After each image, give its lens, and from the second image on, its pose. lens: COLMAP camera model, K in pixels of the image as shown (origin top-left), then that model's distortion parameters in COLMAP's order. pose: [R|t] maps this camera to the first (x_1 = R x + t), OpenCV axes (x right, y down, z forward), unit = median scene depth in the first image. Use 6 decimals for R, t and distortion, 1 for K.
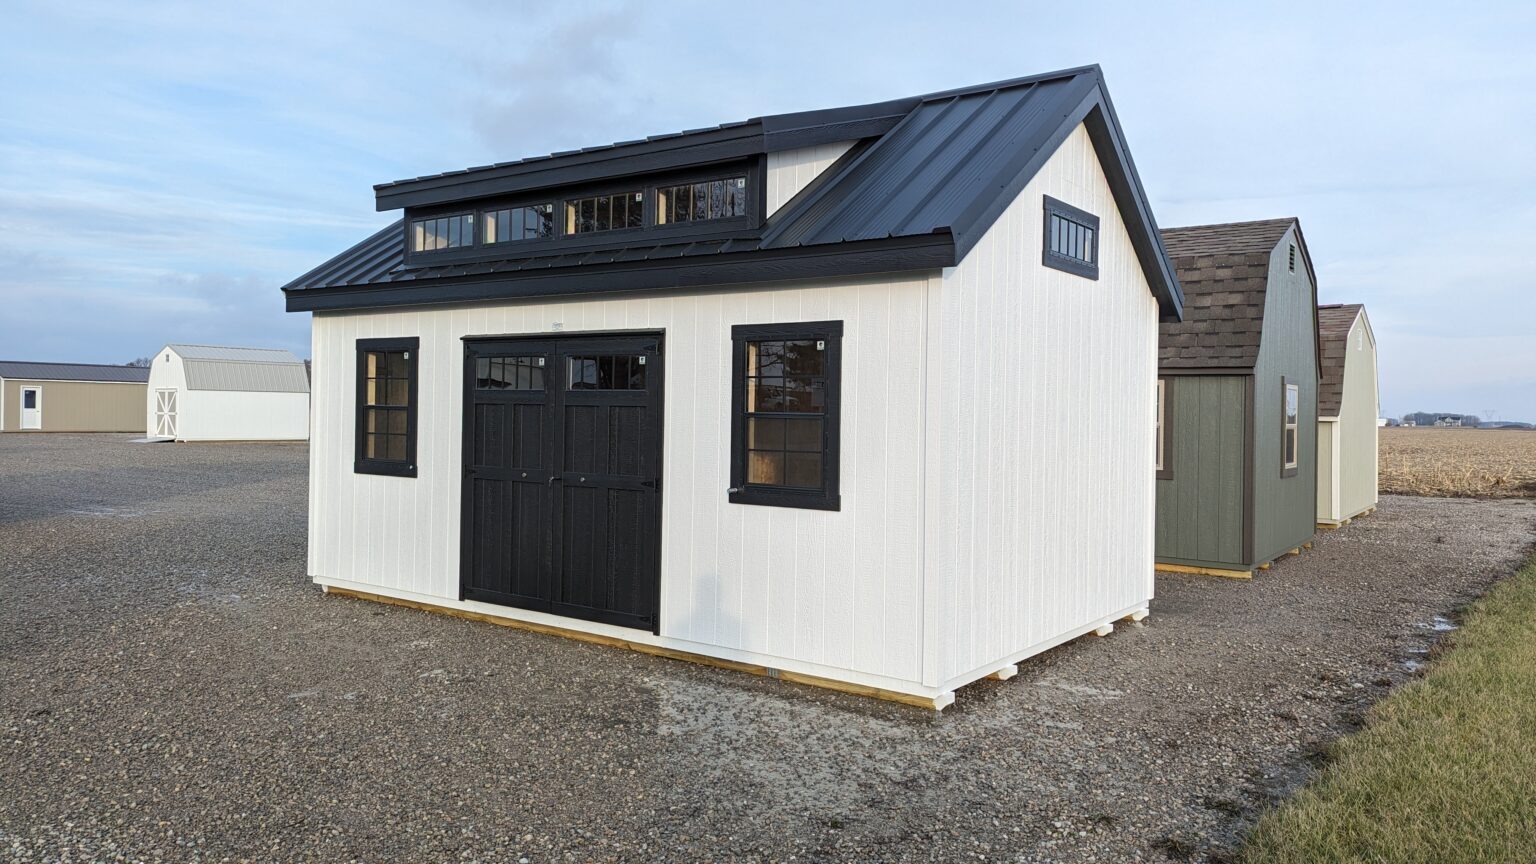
lens RADIAL K [[1089.4, 0, 723.0], [0, 1089.4, 423.0], [0, 0, 1]] dist [0.067338, -0.073884]
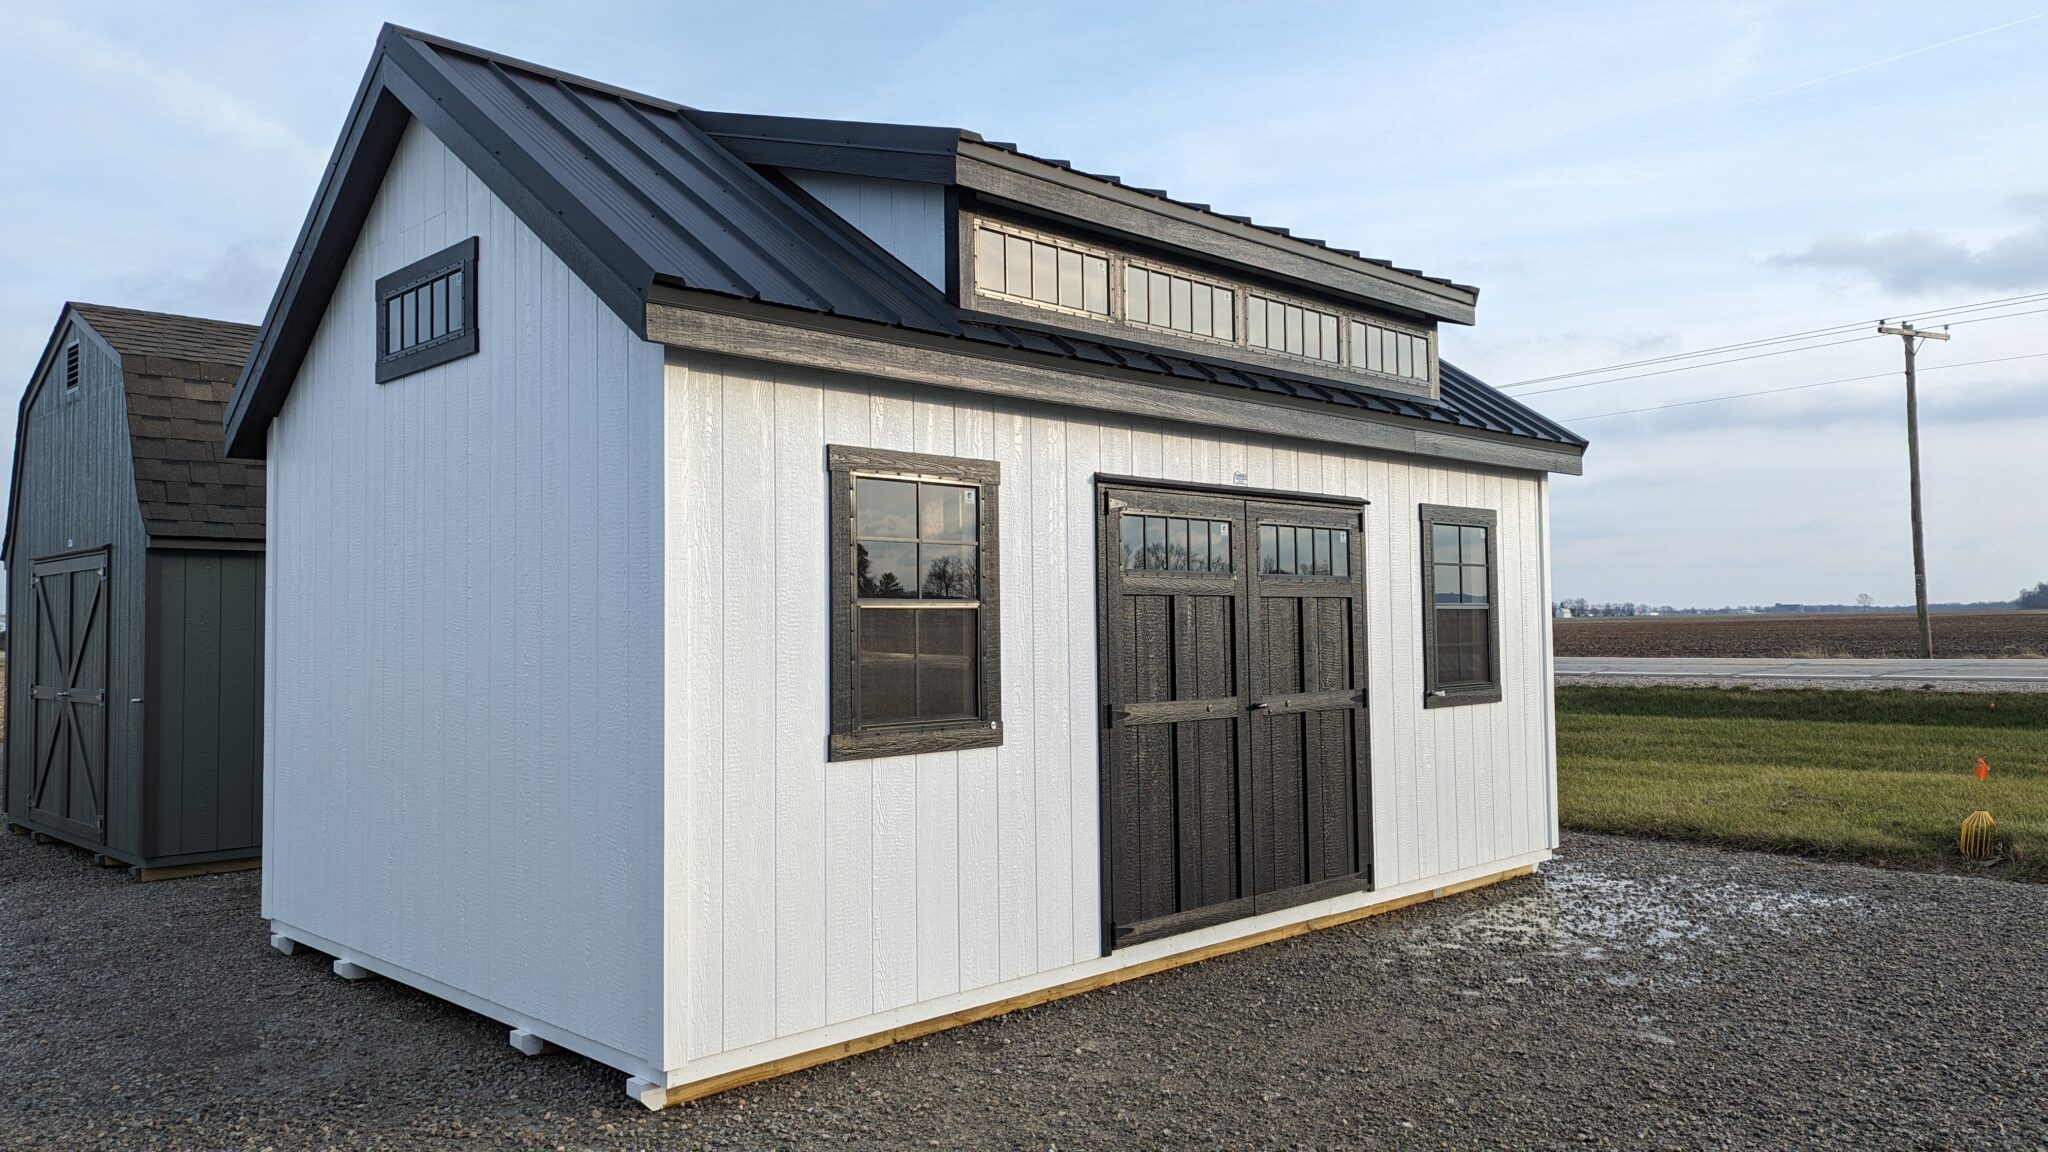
lens RADIAL K [[1452.5, 0, 964.0], [0, 1452.5, 564.0], [0, 0, 1]] dist [0.067338, -0.073884]
pose [[0.131280, 0.025504, 0.991017, -0.974343], [0.011888, 0.999557, -0.027299, -0.010544], [-0.991274, 0.015365, 0.130918, 0.992331]]
